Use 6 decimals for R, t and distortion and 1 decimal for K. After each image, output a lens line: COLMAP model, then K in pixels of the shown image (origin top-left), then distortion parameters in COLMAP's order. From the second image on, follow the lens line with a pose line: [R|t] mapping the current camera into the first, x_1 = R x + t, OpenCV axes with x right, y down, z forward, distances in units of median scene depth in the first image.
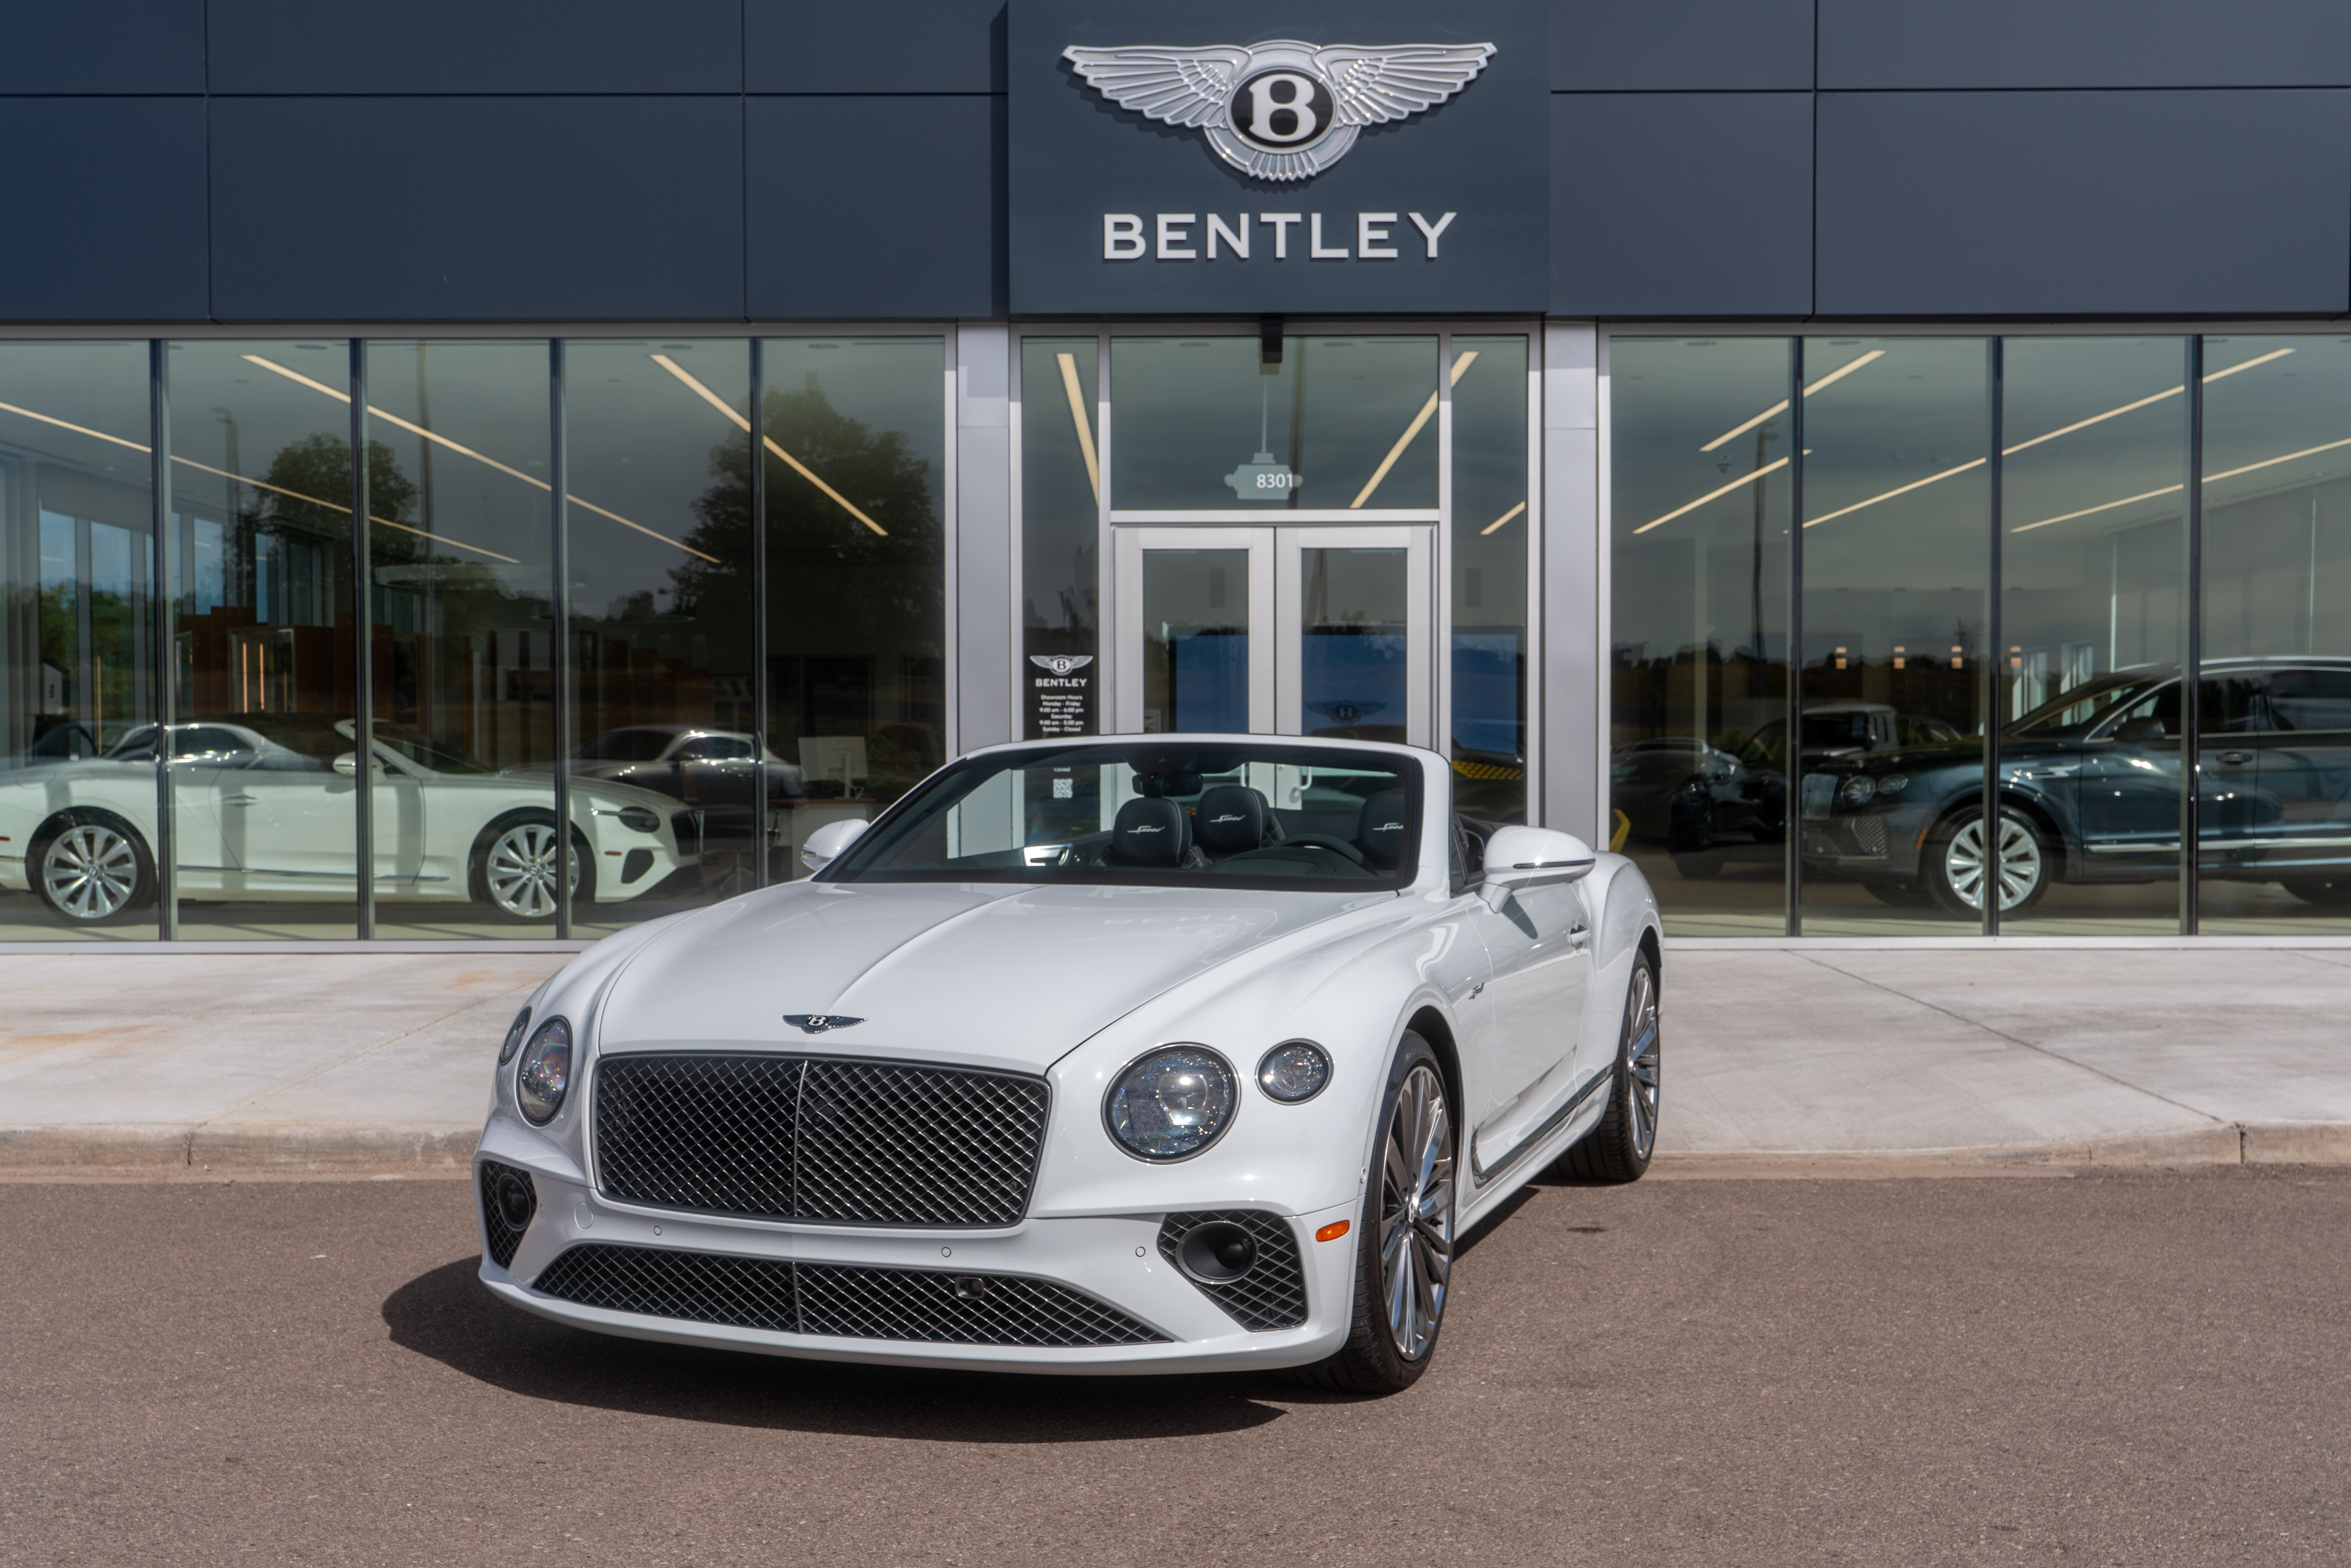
lens RADIAL K [[2259.4, 0, 1175.5], [0, 2259.4, 784.0], [0, 0, 1]] dist [-0.001980, -0.002011]
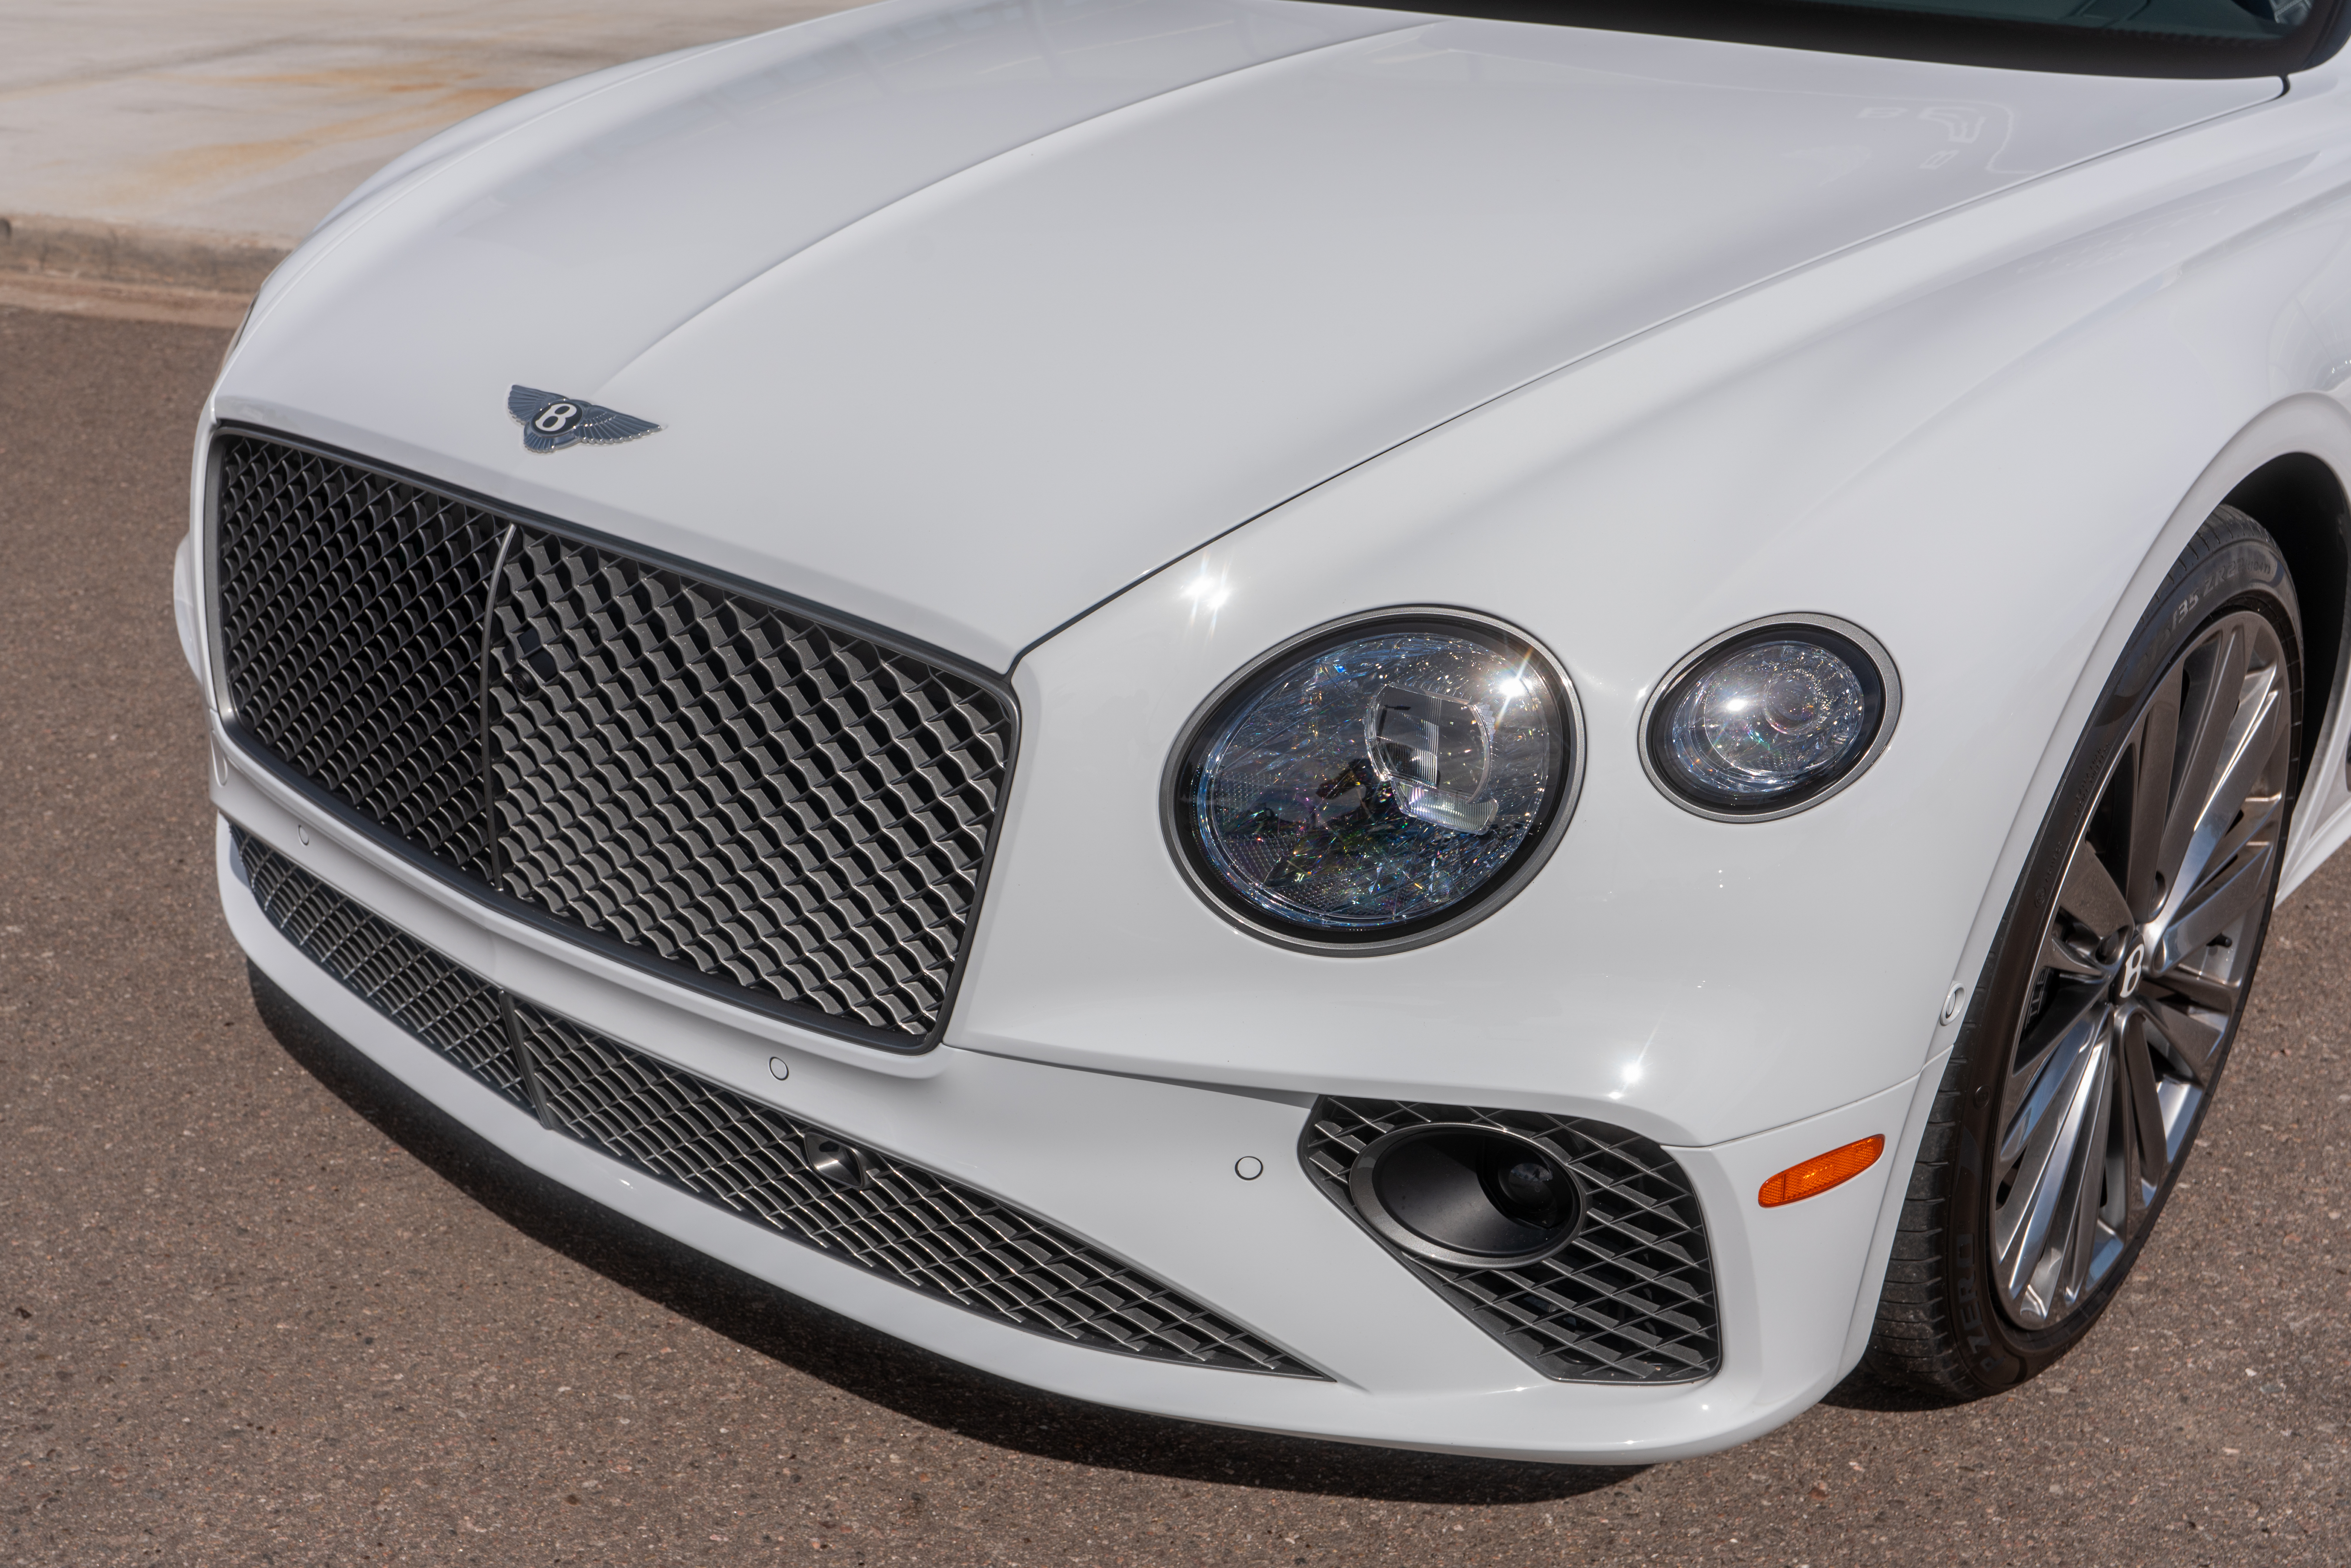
lens RADIAL K [[2399.9, 0, 1175.5], [0, 2399.9, 784.0], [0, 0, 1]] dist [0.055066, 0.013915]
pose [[0.941966, 0.144708, -0.302919, 0.080293], [-0.016682, 0.921388, 0.388285, -0.000619], [0.335294, -0.360698, 0.870330, 0.667673]]
